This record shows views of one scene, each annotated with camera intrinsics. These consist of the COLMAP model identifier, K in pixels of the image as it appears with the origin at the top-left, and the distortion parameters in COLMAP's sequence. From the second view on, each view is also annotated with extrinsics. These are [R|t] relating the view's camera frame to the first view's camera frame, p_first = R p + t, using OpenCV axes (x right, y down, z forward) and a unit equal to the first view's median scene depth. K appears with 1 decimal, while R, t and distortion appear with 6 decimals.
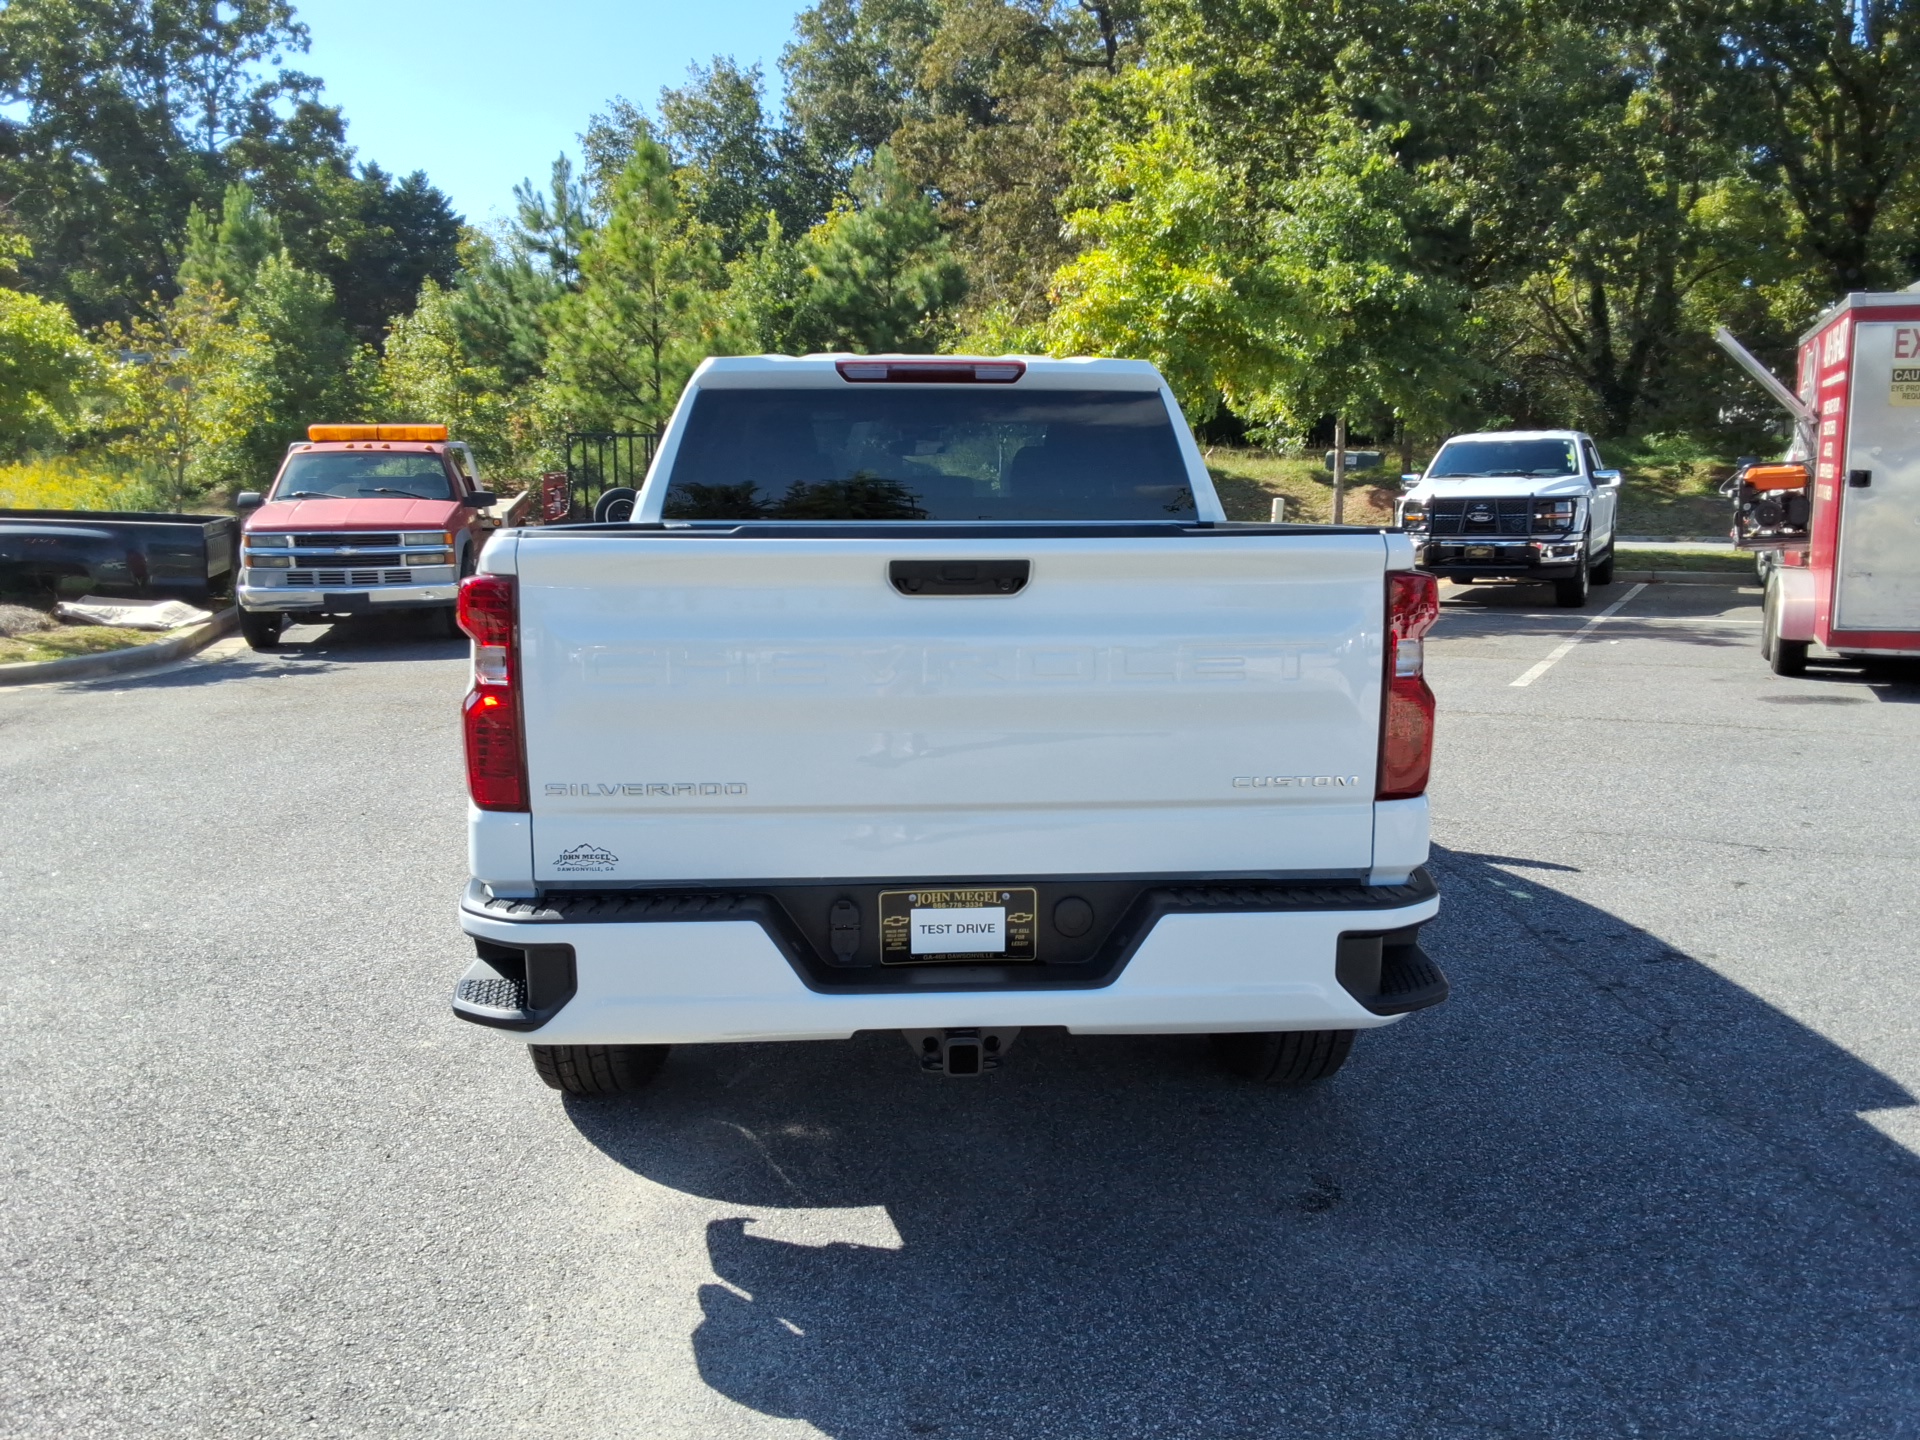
lens RADIAL K [[1535.0, 0, 980.2], [0, 1535.0, 713.9], [0, 0, 1]] dist [0.109322, -0.163323]
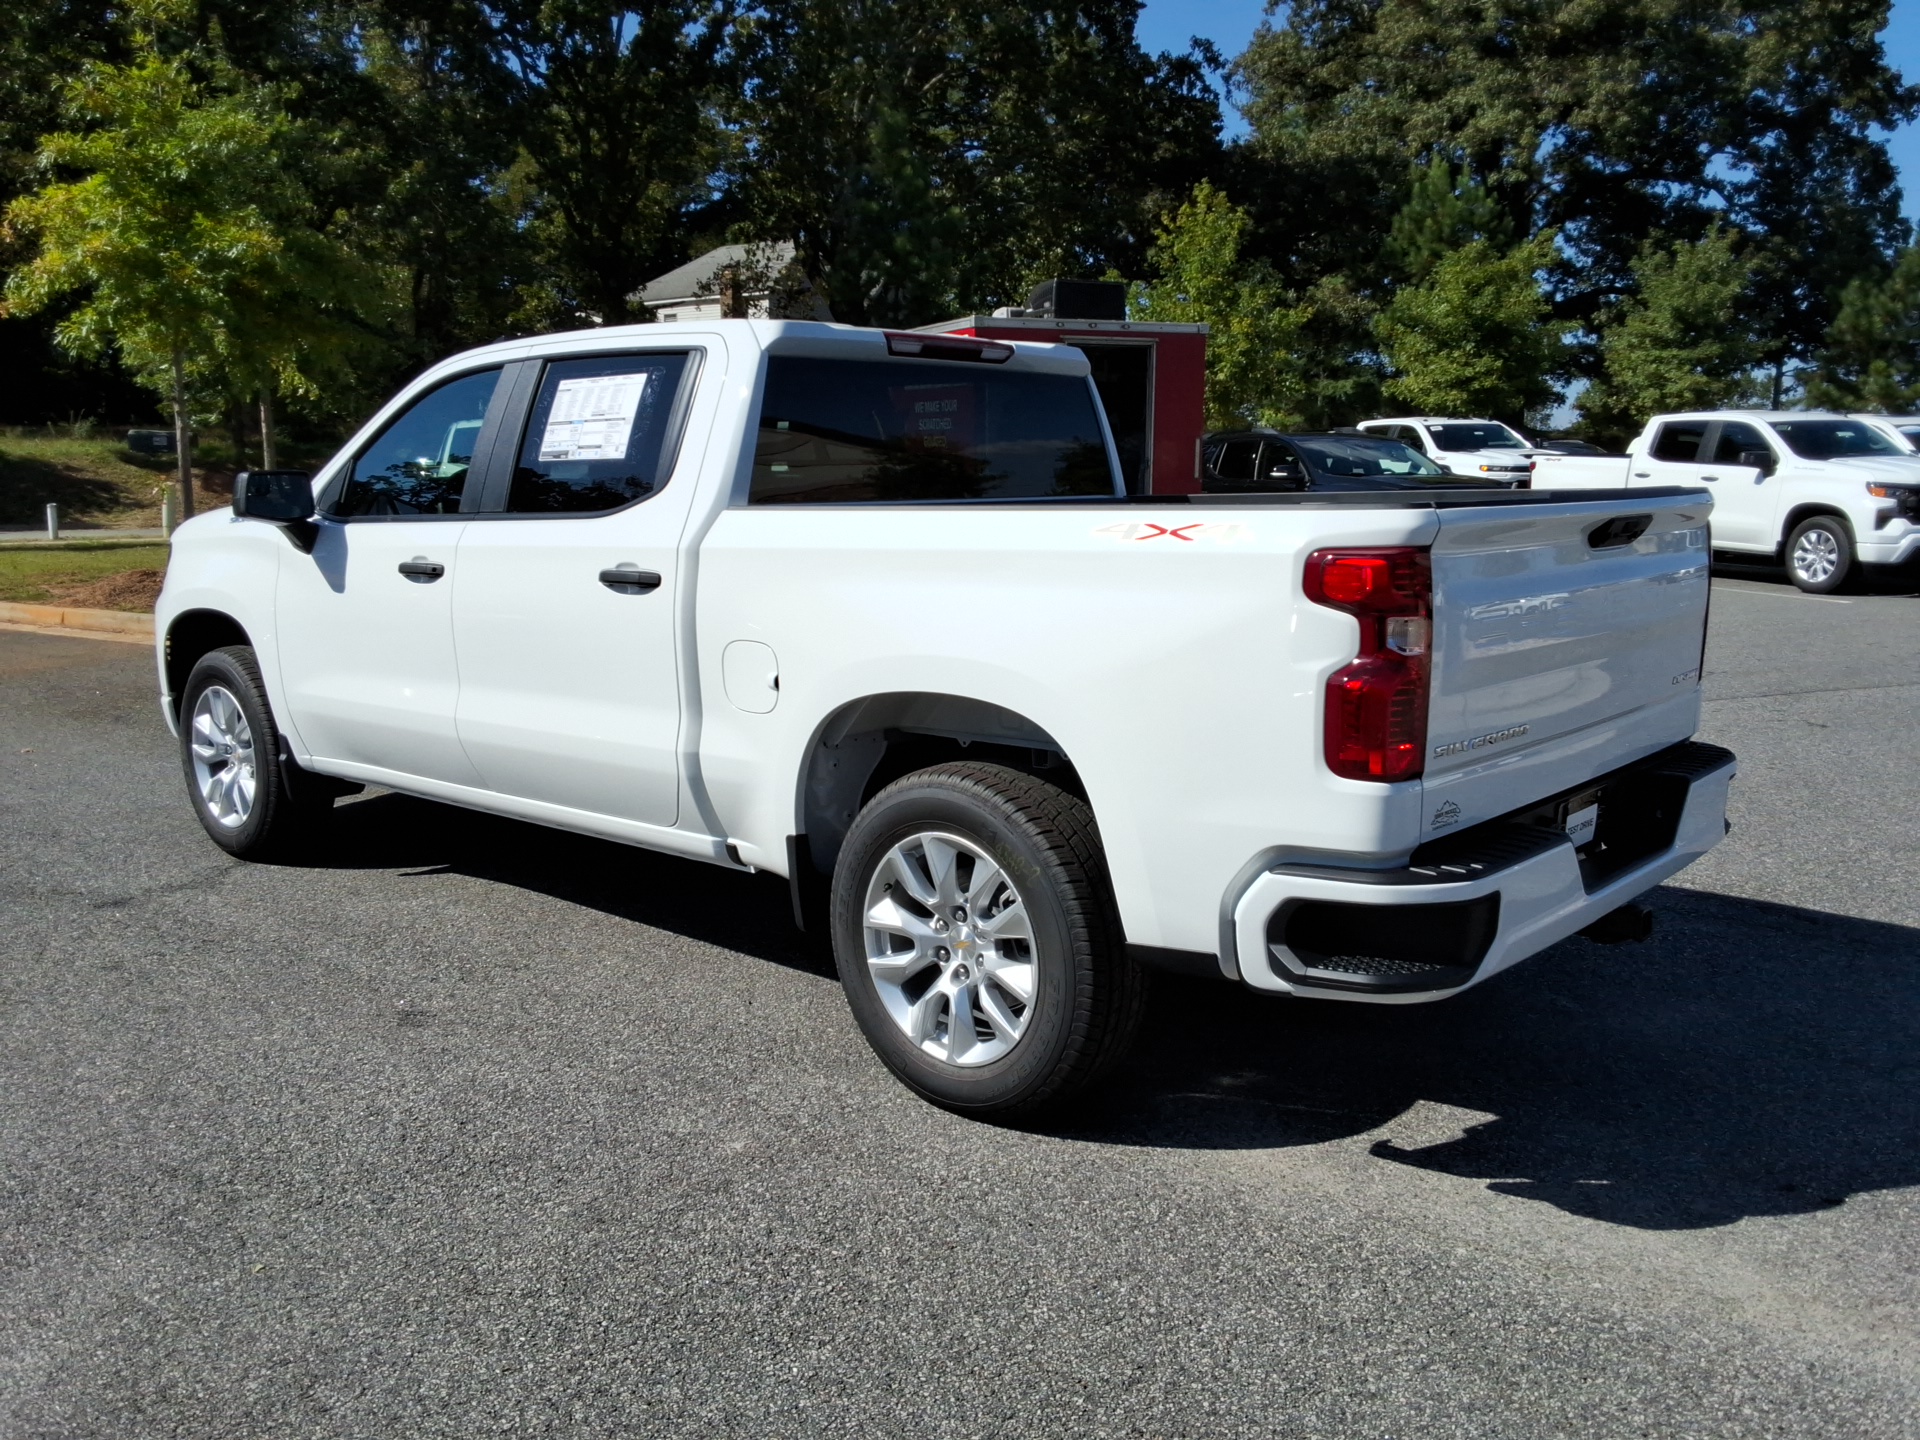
lens RADIAL K [[1535.0, 0, 1001.4], [0, 1535.0, 661.9], [0, 0, 1]] dist [0.109322, -0.163323]
pose [[0.688698, -0.096863, 0.718549, -0.221120], [0.113428, 0.993227, 0.025174, -0.012354], [-0.716121, 0.064166, 0.695020, 0.087688]]
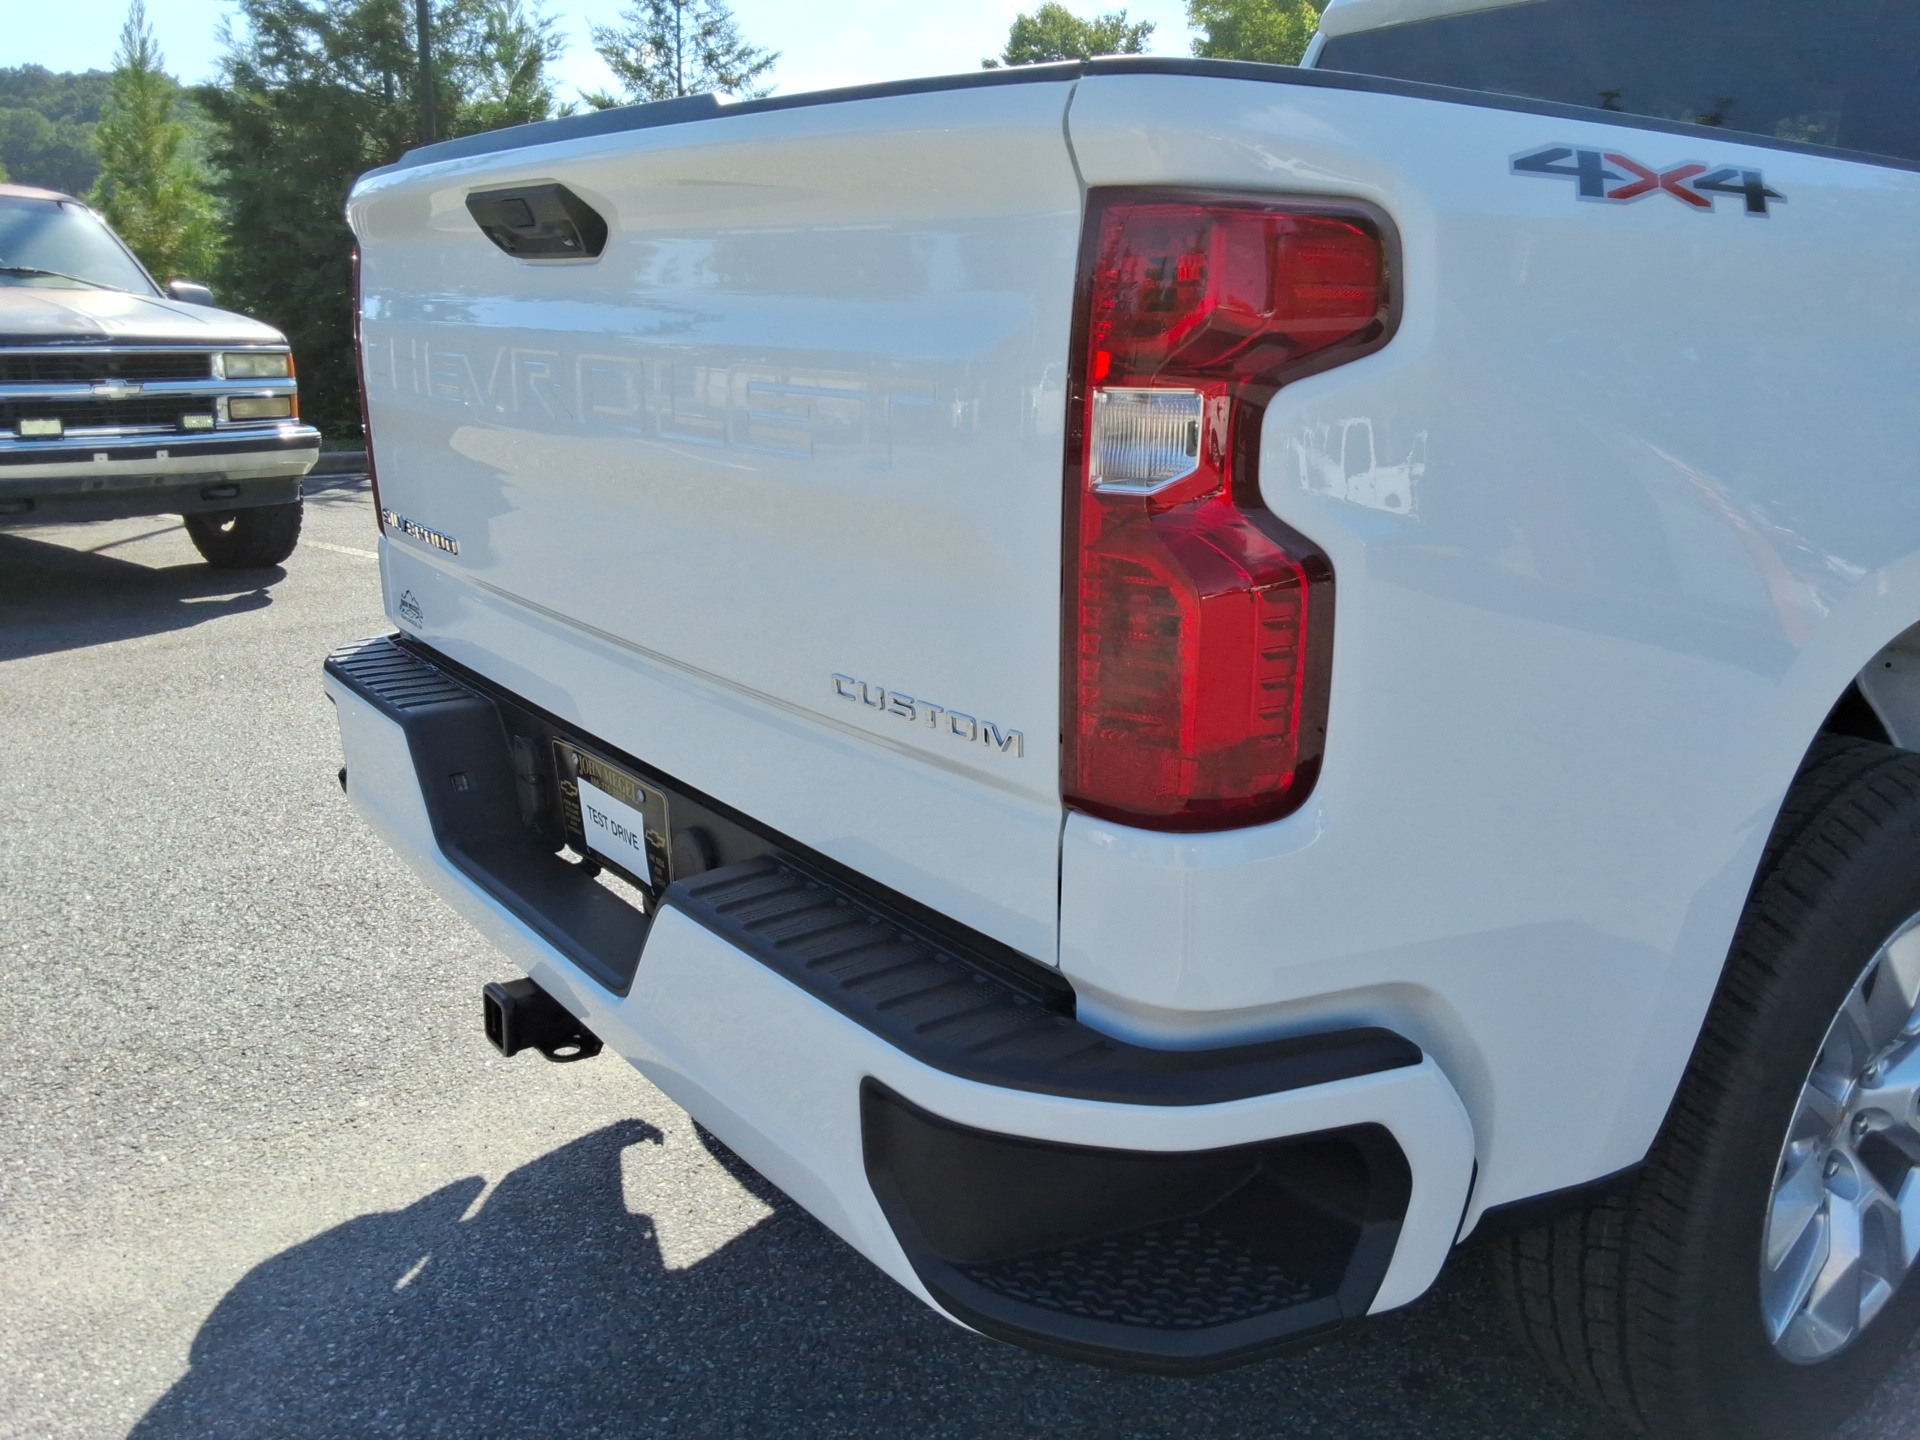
lens RADIAL K [[1535.0, 0, 996.0], [0, 1535.0, 710.7], [0, 0, 1]] dist [0.109322, -0.163323]
pose [[0.567277, 0.217270, -0.794349, 0.103375], [-0.132057, 0.976087, 0.172671, -0.006150], [0.812870, 0.006947, 0.582404, 0.143103]]
